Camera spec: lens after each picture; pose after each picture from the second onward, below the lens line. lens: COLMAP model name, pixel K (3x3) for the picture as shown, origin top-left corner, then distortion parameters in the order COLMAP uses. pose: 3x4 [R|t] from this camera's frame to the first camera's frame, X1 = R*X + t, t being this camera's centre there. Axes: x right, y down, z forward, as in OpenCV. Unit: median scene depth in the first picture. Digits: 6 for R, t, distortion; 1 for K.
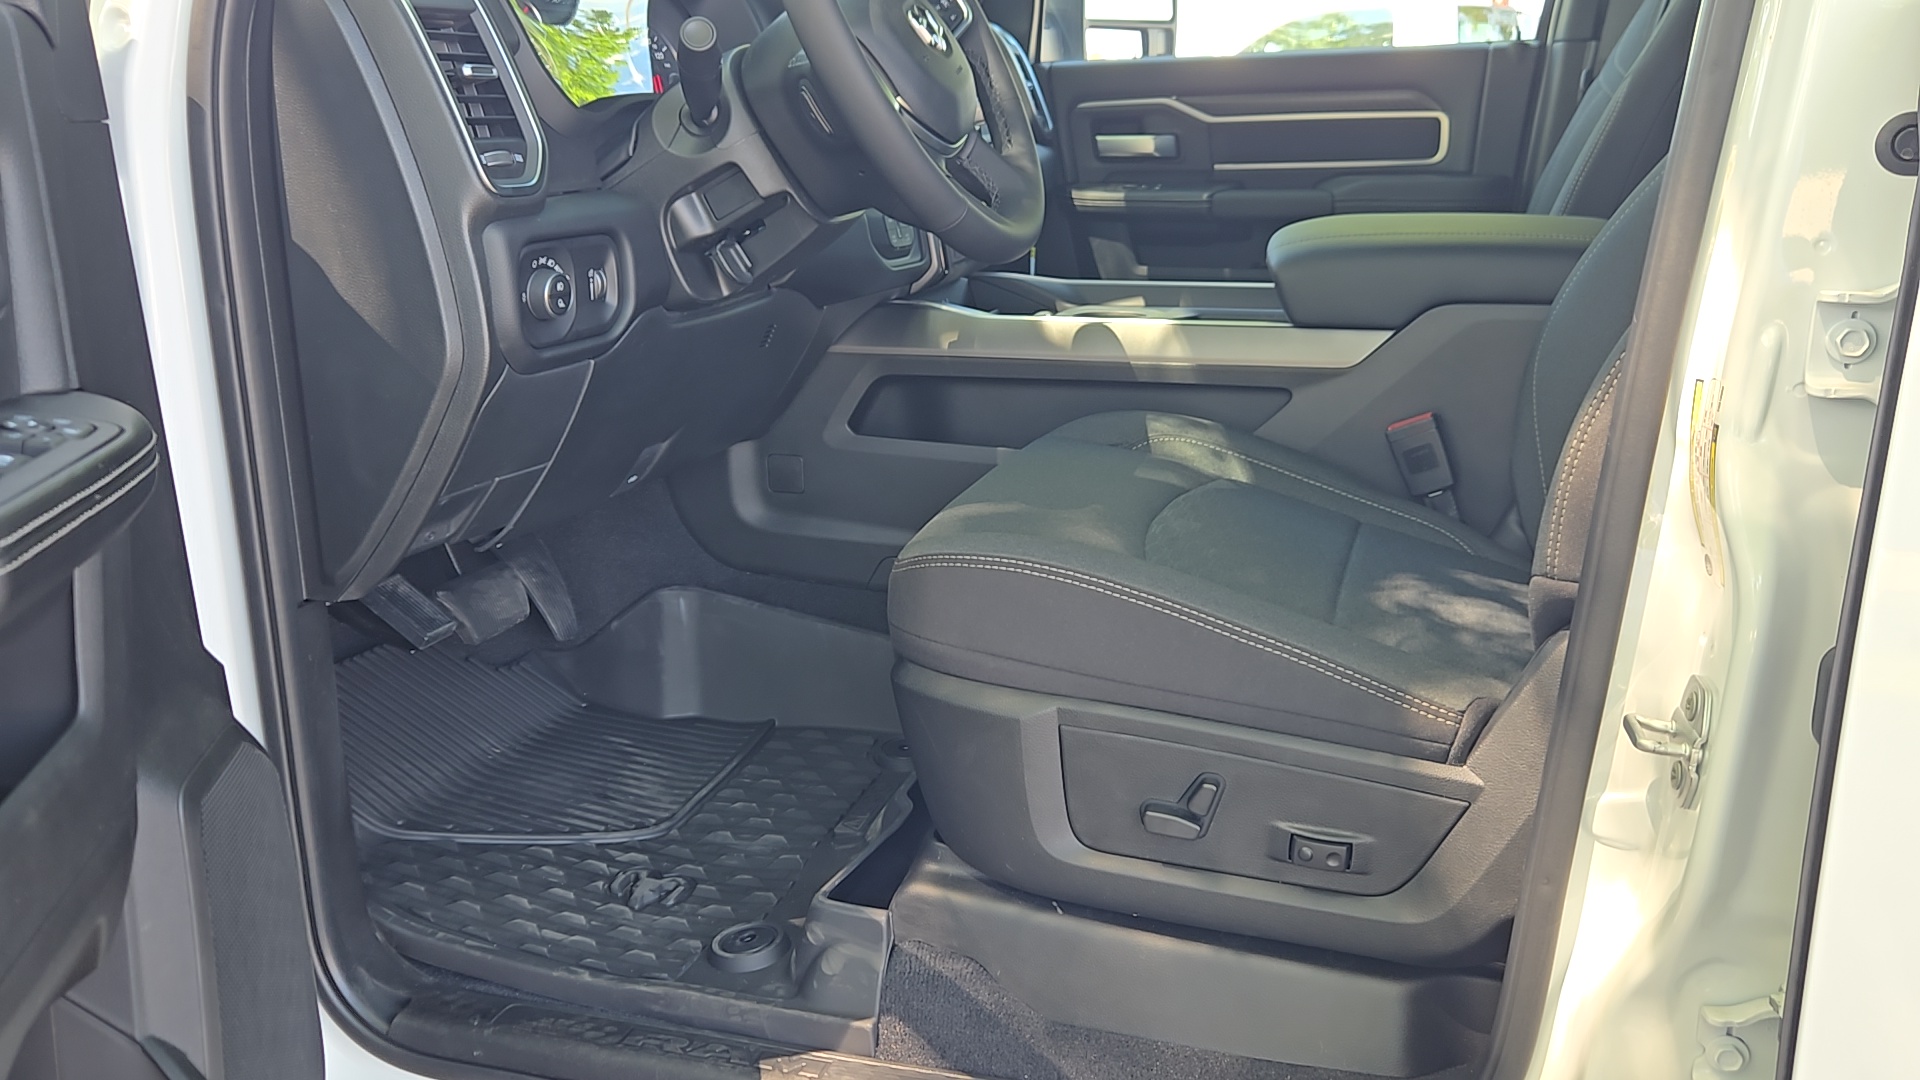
lens RADIAL K [[1606.2, 0, 954.8], [0, 1606.2, 532.1], [0, 0, 1]] dist [0.008753, -0.001890]
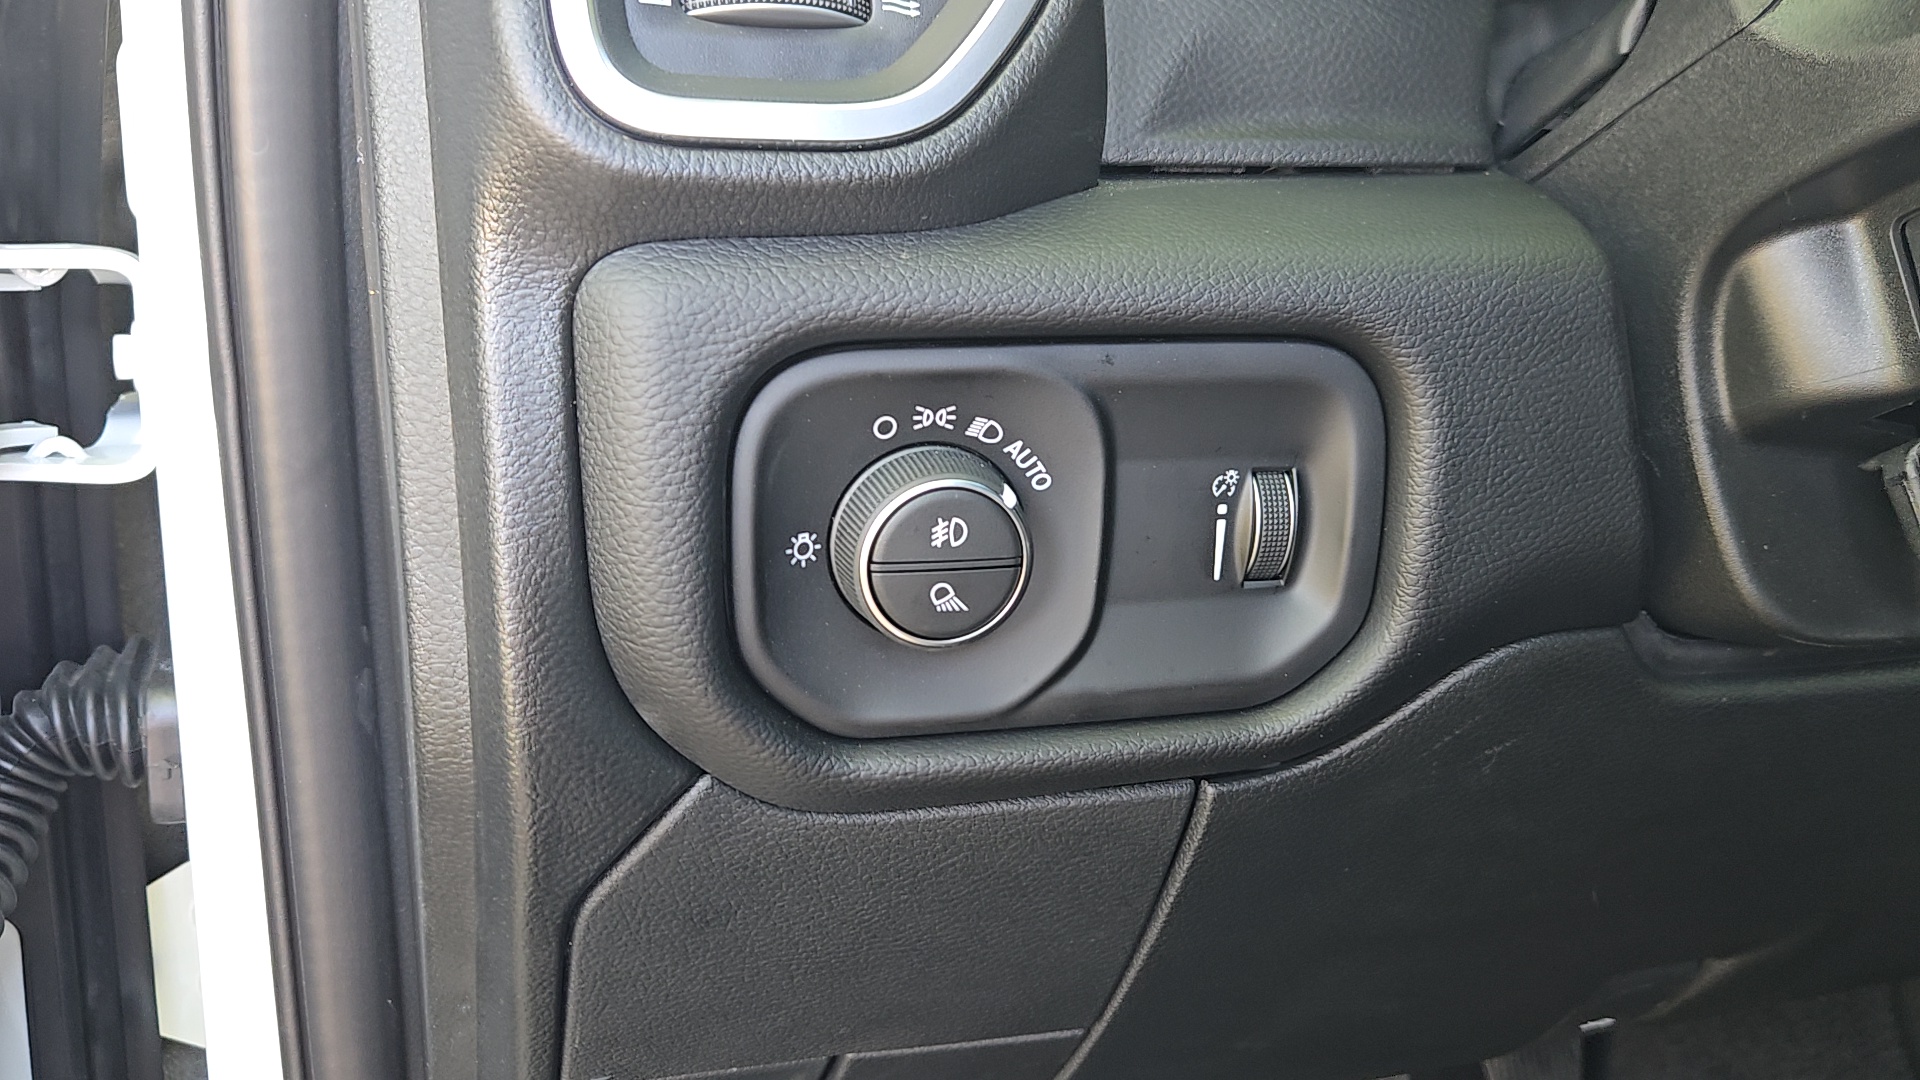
lens RADIAL K [[1606.2, 0, 954.8], [0, 1606.2, 532.1], [0, 0, 1]] dist [0.008753, -0.001890]
pose [[0.614091, 0.229098, -0.755252, -0.054849], [-0.236624, 0.966365, 0.100740, -0.163411], [0.752928, 0.116847, 0.647646, 0.773654]]
